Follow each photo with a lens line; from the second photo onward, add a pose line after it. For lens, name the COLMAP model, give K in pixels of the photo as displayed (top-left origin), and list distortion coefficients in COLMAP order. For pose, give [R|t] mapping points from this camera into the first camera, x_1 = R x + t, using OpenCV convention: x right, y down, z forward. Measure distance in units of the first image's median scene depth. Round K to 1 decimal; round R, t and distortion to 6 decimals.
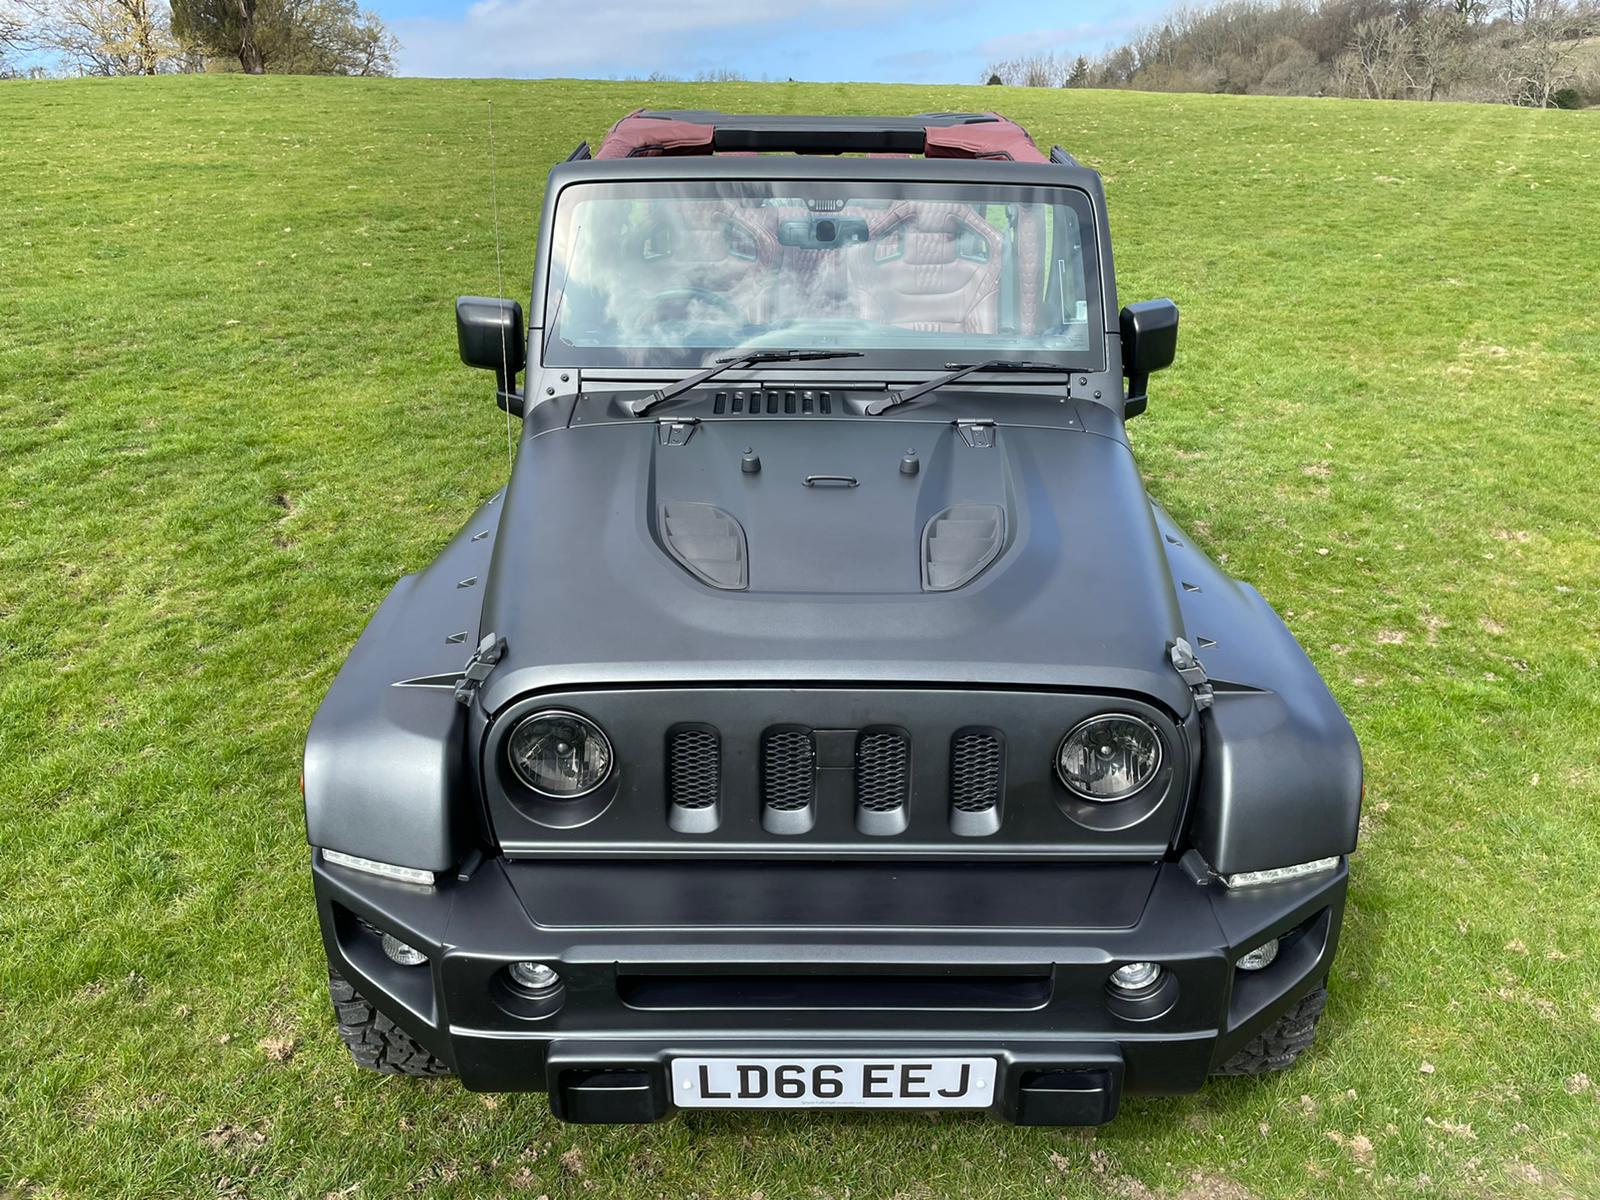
lens RADIAL K [[1207.1, 0, 814.0], [0, 1207.1, 595.5], [0, 0, 1]] dist [0.091008, -0.116672]
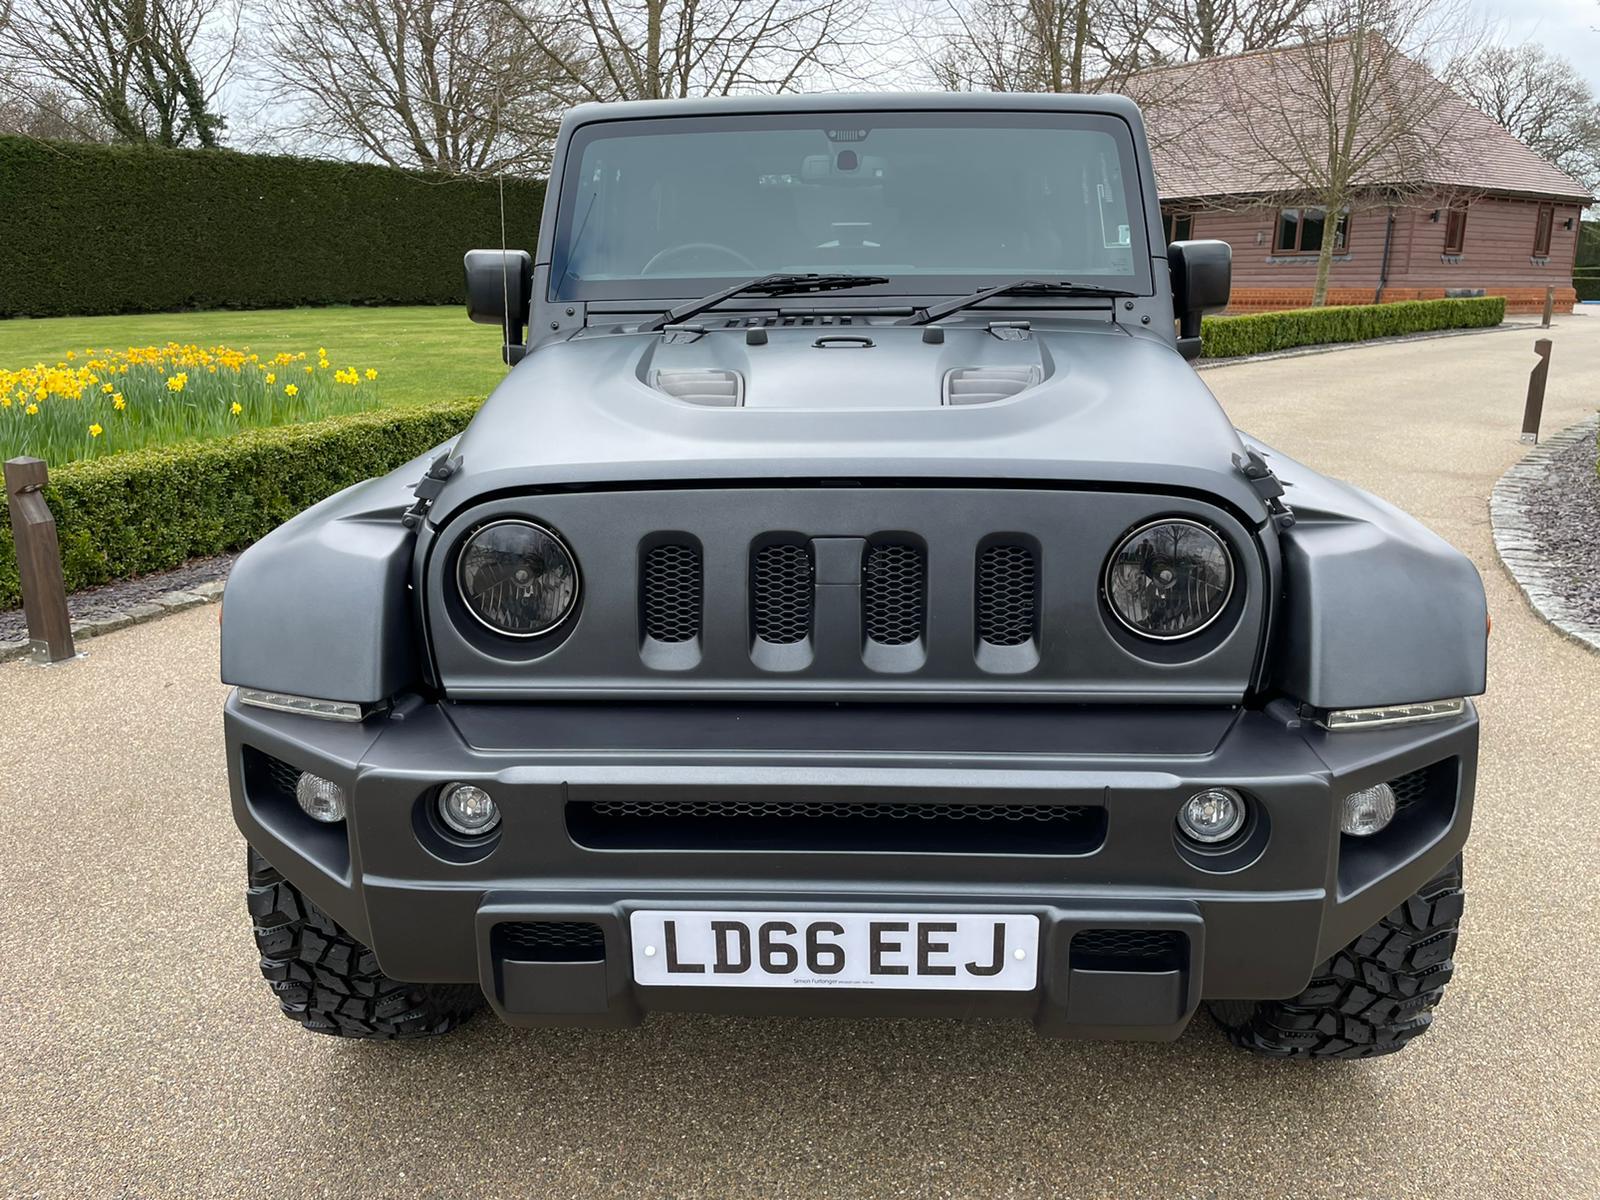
lens RADIAL K [[1209.1, 0, 805.4], [0, 1209.1, 606.1], [0, 0, 1]] dist [0.089193, -0.115505]
pose [[0.998427, -0.005584, -0.055787, 0.043177], [-0.003668, 0.986389, -0.164388, 0.306253], [0.055946, 0.164334, 0.984817, 0.180976]]
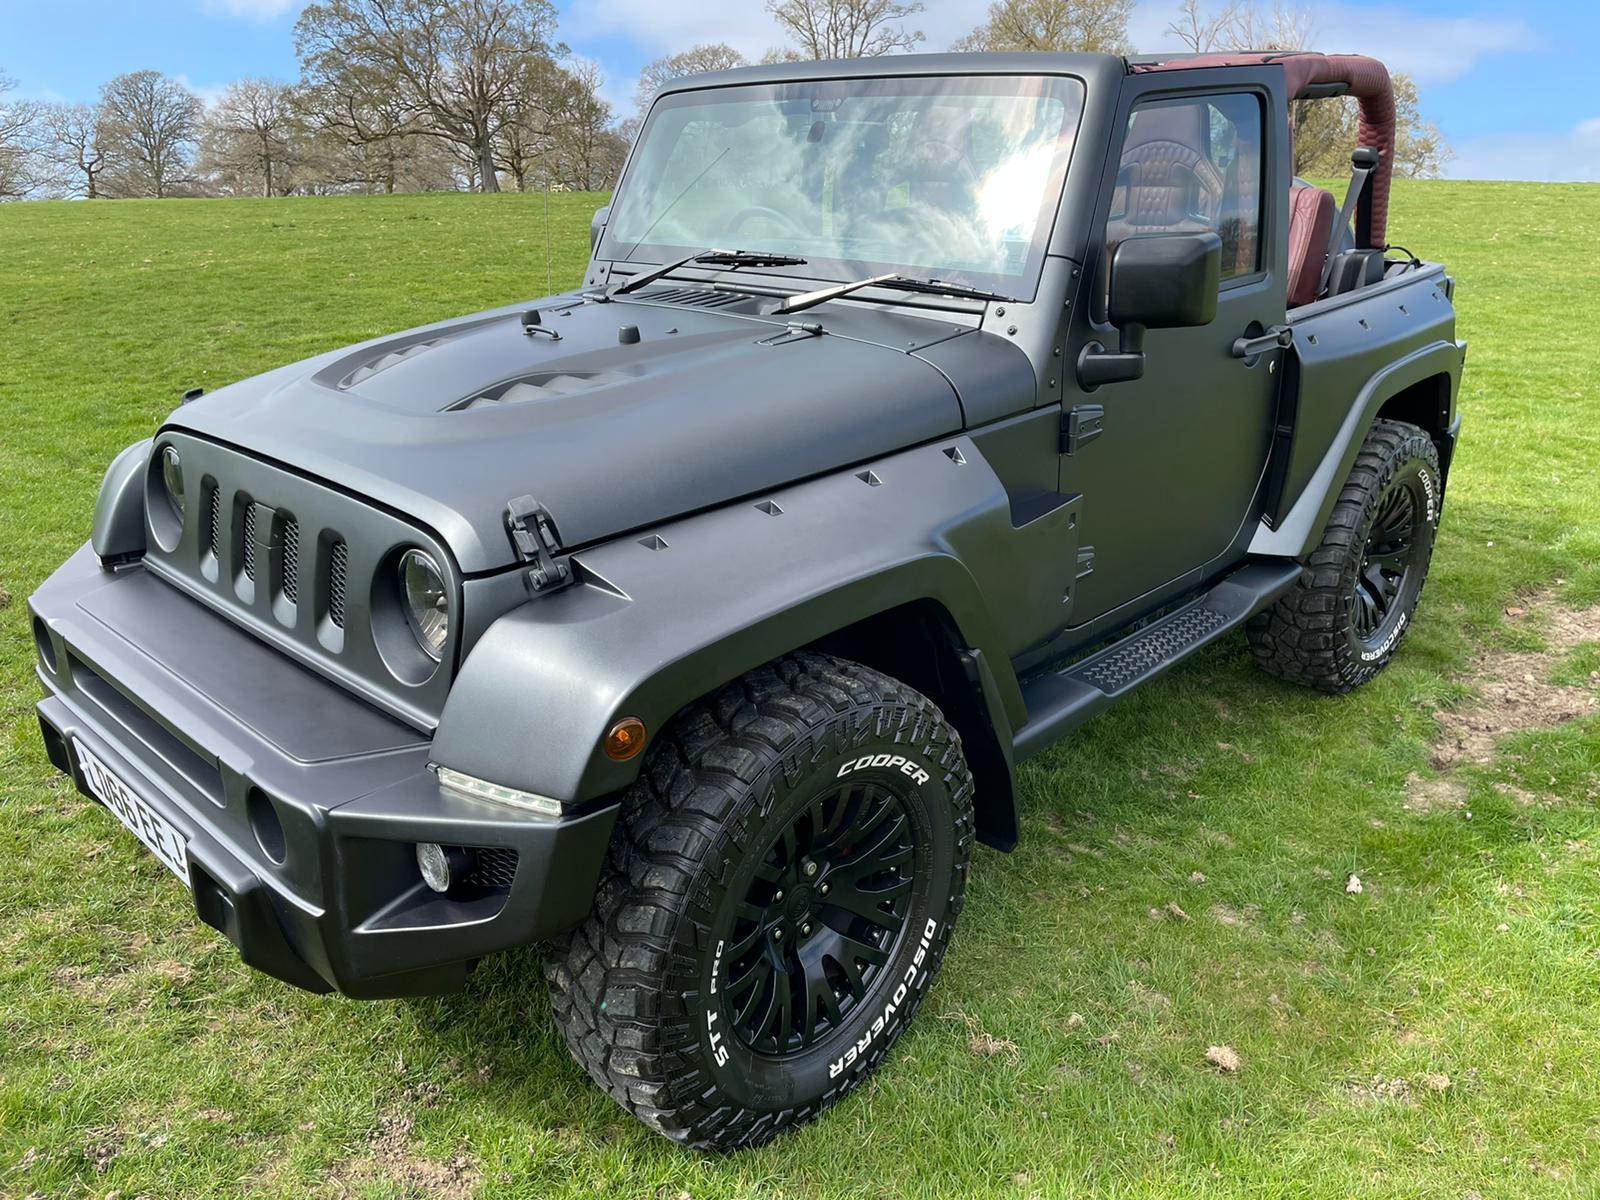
lens RADIAL K [[1209.1, 0, 805.4], [0, 1209.1, 606.1], [0, 0, 1]] dist [0.089193, -0.115505]
pose [[0.710983, 0.238432, -0.661554, 1.083223], [-0.287465, 0.957114, 0.036012, 0.024133], [0.641769, 0.164570, 0.749032, 0.544701]]
